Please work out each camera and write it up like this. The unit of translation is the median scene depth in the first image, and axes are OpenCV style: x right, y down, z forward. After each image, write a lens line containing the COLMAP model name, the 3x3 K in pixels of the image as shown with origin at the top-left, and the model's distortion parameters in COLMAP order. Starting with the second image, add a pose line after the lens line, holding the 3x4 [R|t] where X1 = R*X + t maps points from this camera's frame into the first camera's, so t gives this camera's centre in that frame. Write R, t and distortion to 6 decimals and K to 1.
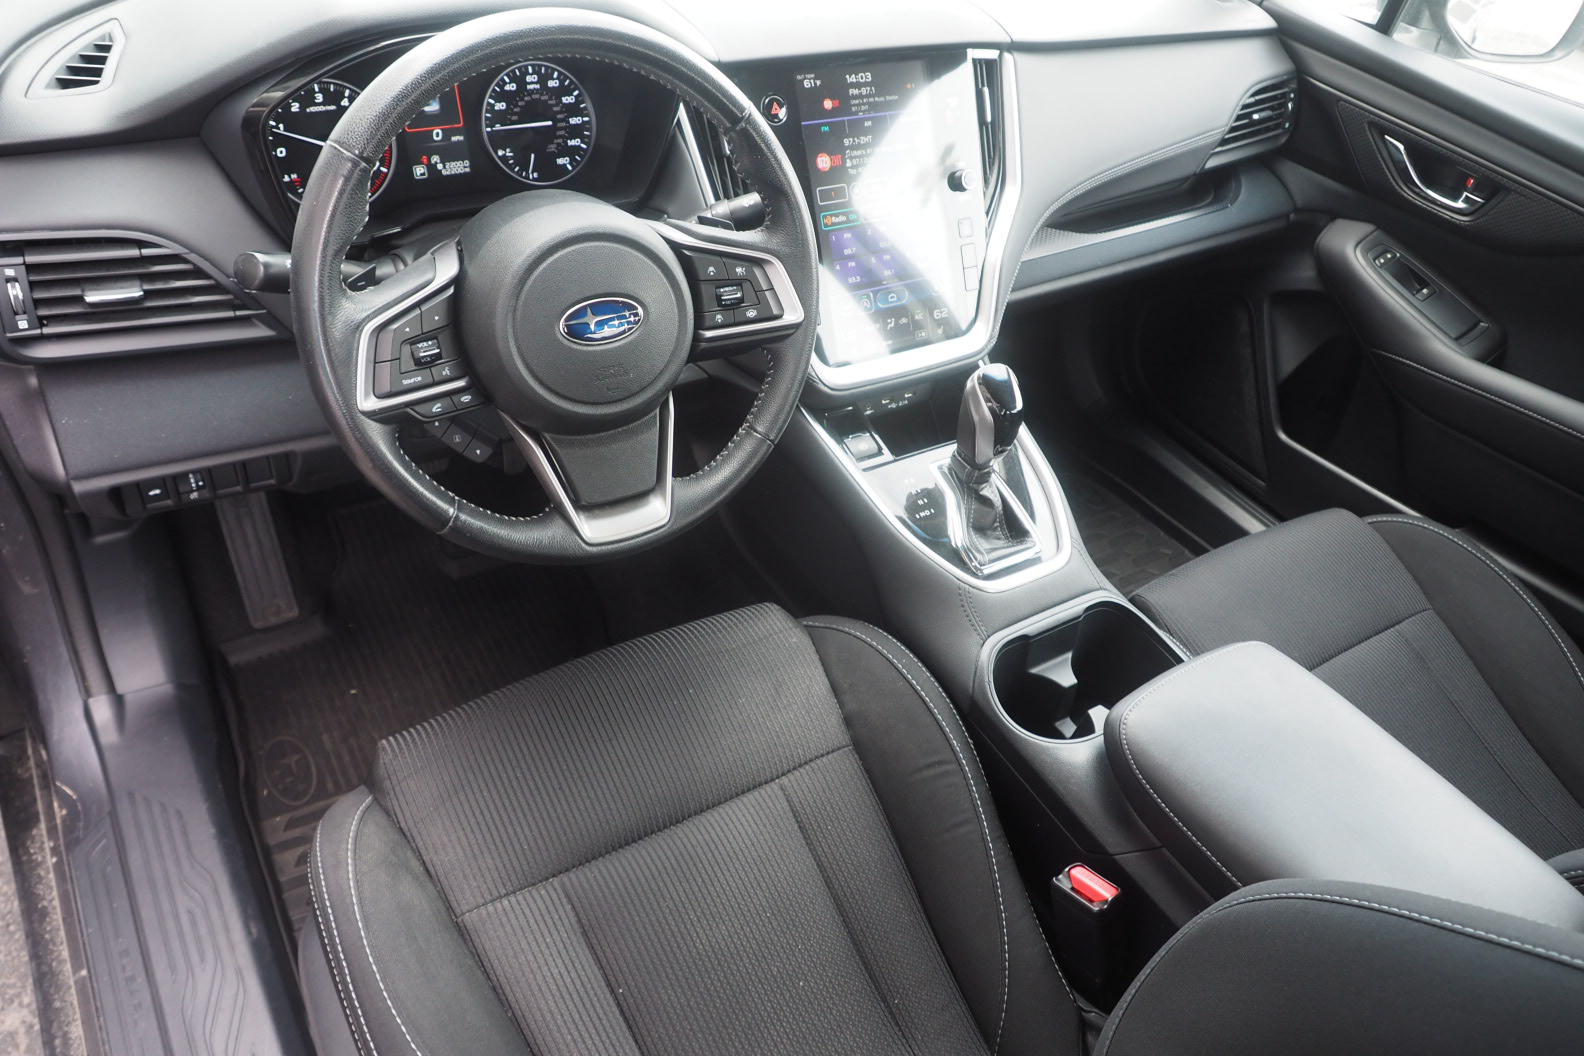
lens RADIAL K [[1119.8, 0, 800.0], [0, 1119.8, 529.1], [0, 0, 1]] dist [-0.038147, -0.001242]
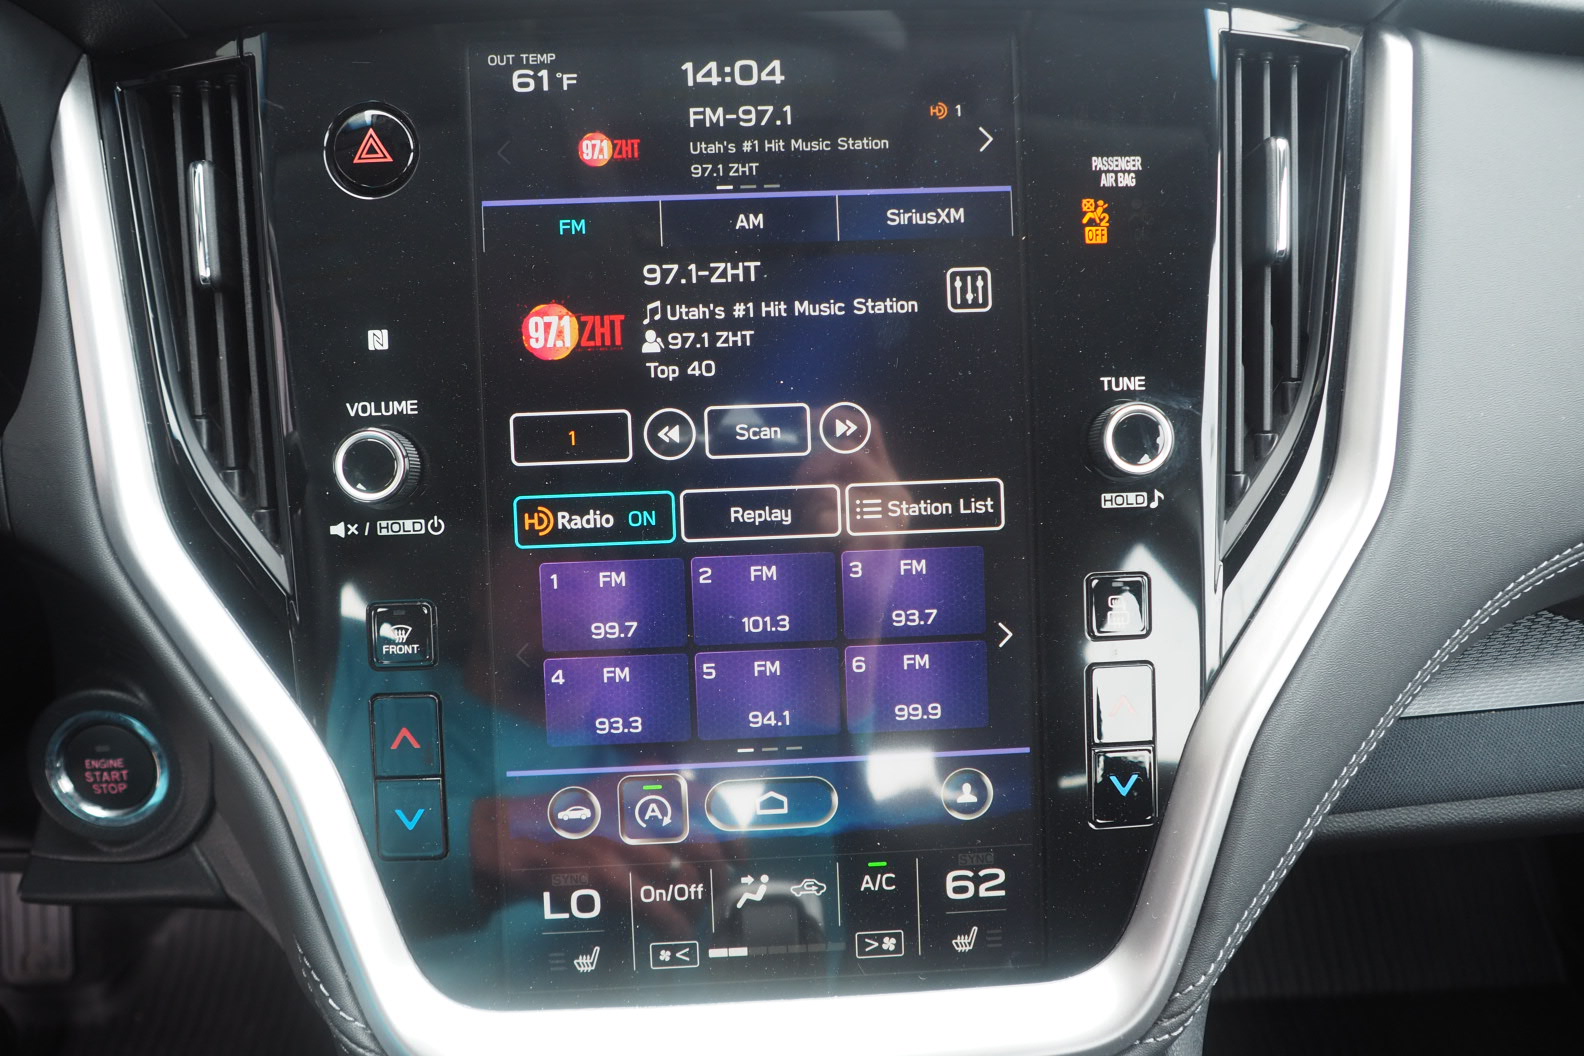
lens RADIAL K [[1119.8, 0, 800.0], [0, 1119.8, 529.1], [0, 0, 1]] dist [-0.038147, -0.001242]
pose [[0.858341, 0.141541, -0.493170, 0.242187], [-0.232548, 0.964121, -0.128033, -0.263351], [0.457354, 0.224582, 0.860459, 0.809463]]
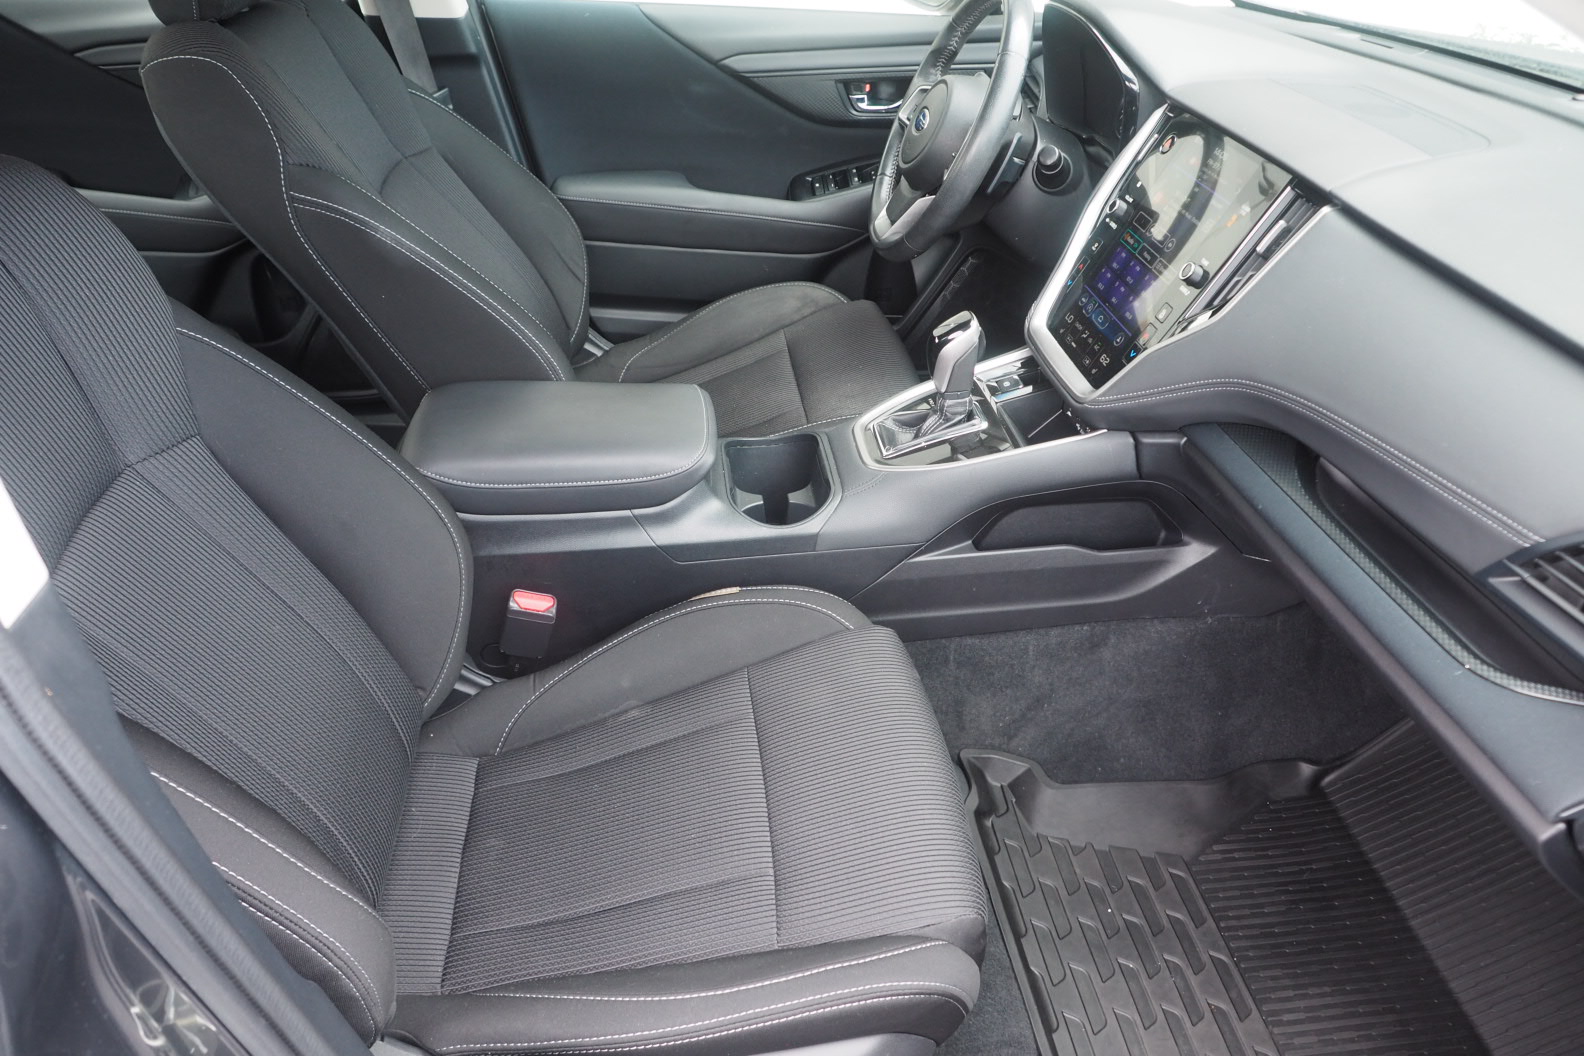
lens RADIAL K [[1118.2, 0, 792.2], [0, 1118.2, 556.8], [0, 0, 1]] dist [-0.046523, -0.000796]
pose [[-0.435431, 0.404072, -0.804441, 1.343723], [-0.630608, 0.500808, 0.592895, -0.611817], [0.642443, 0.765452, 0.036743, 1.032188]]
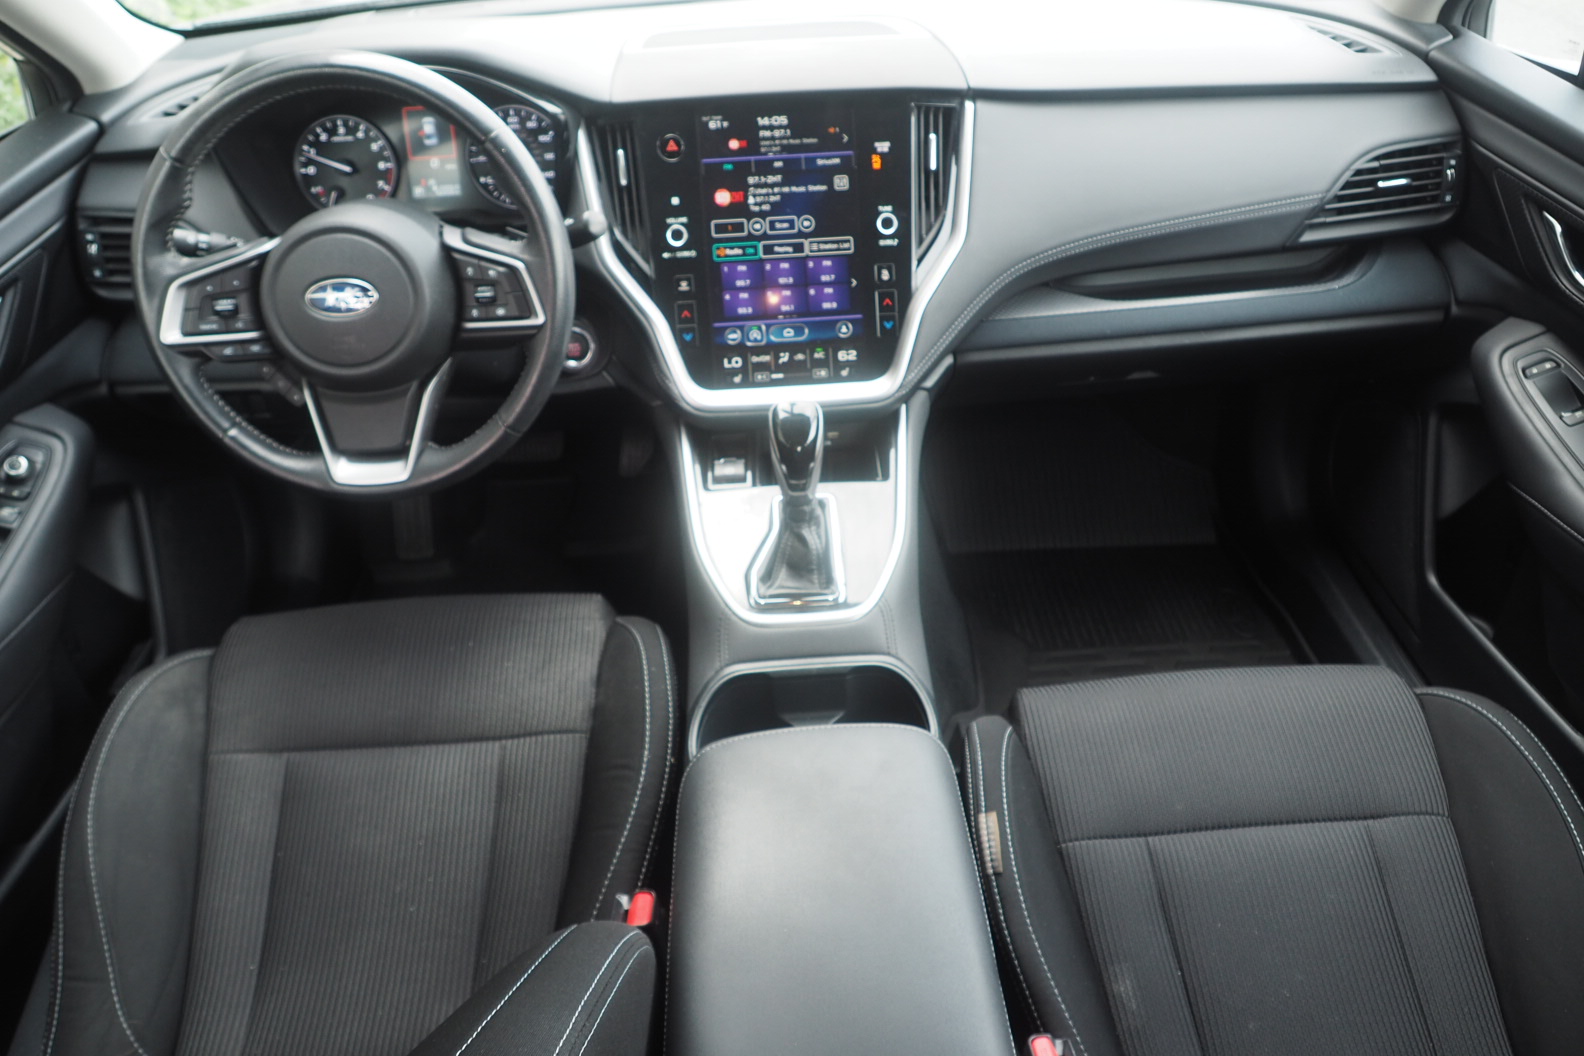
lens RADIAL K [[1119.5, 0, 819.3], [0, 1119.5, 532.8], [0, 0, 1]] dist [-0.044881, -0.001081]
pose [[0.861531, 0.175368, -0.476456, 0.683646], [-0.210688, 0.977323, -0.021246, -0.014381], [0.461926, 0.118687, 0.878941, 0.152266]]
